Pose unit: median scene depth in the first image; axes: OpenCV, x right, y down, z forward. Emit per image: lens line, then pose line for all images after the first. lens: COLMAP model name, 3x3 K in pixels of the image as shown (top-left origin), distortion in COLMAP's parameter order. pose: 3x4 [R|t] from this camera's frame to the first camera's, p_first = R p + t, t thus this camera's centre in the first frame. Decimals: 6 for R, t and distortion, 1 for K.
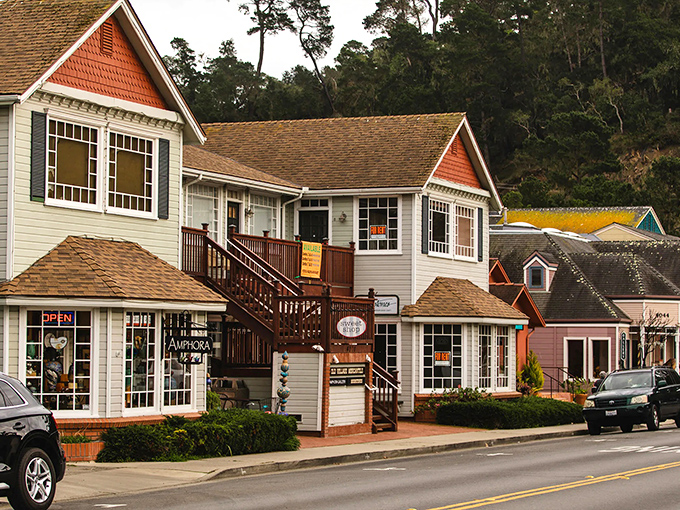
lens RADIAL K [[1779.4, 0, 342.7], [0, 1779.4, 255.5], [0, 0, 1]] dist [0.102470, 0.000000]
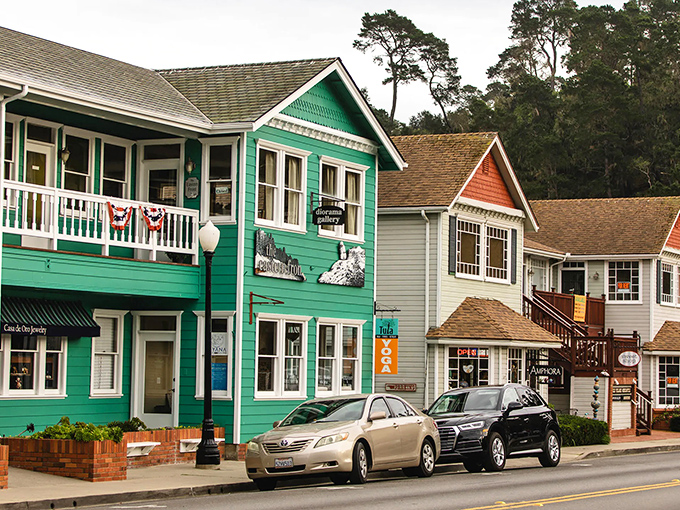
lens RADIAL K [[1779.4, 0, 337.4], [0, 1779.4, 253.3], [0, 0, 1]] dist [0.102470, 0.000000]
pose [[0.999183, 0.005576, -0.040017, -0.147605], [-0.006149, 0.999880, -0.014203, -0.018958], [0.039933, 0.014437, 0.999098, -0.363785]]
